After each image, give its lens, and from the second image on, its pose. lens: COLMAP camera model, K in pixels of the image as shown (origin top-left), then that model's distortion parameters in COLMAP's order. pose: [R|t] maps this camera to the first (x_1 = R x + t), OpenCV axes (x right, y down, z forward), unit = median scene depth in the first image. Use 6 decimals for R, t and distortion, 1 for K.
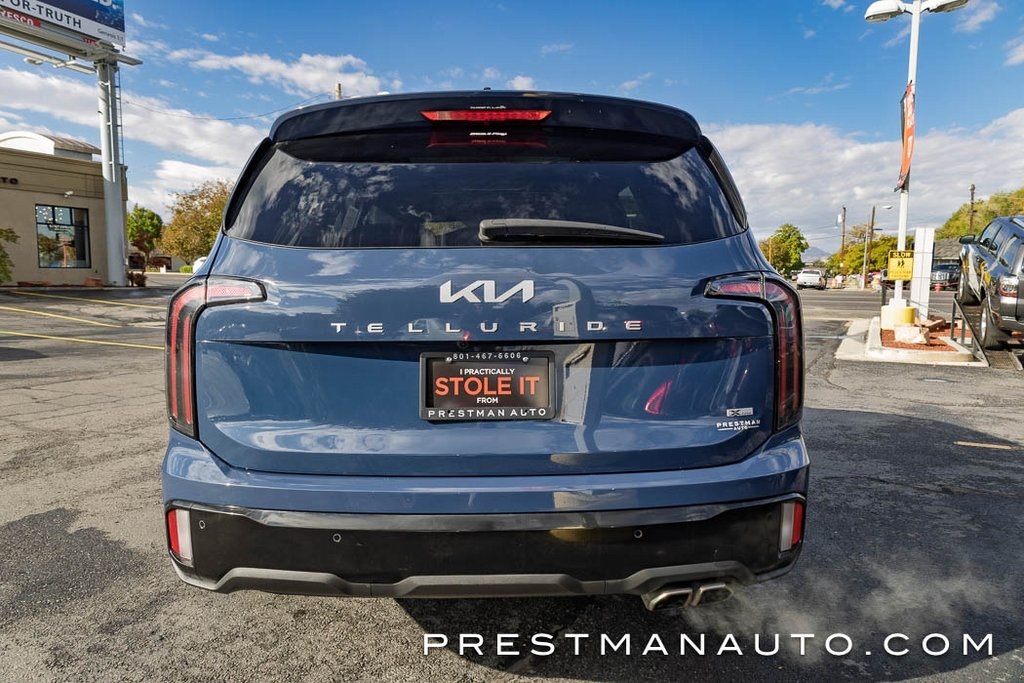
lens RADIAL K [[670.6, 0, 516.9], [0, 670.6, 335.7], [0, 0, 1]] dist [0.006099, -0.001655]
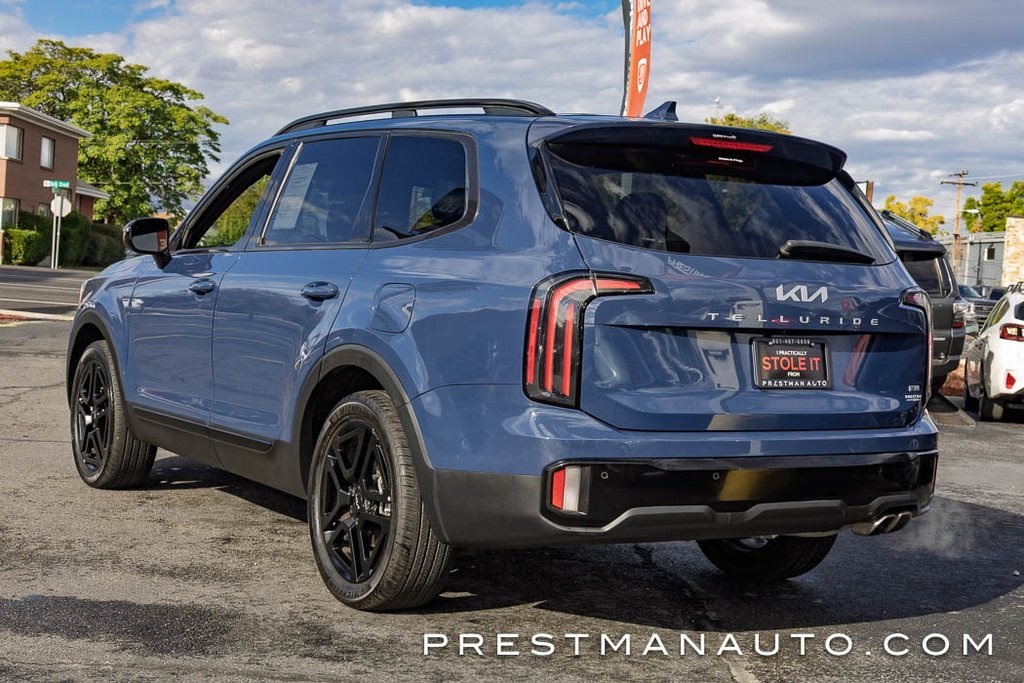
lens RADIAL K [[1488.7, 0, 512.0], [0, 1488.7, 341.5], [0, 0, 1]] dist [0.025060, 0.052619]
pose [[0.859689, 0.026410, 0.510134, -2.054697], [-0.012820, 0.999464, -0.030139, 0.127912], [-0.510657, 0.019370, 0.859567, -1.281061]]
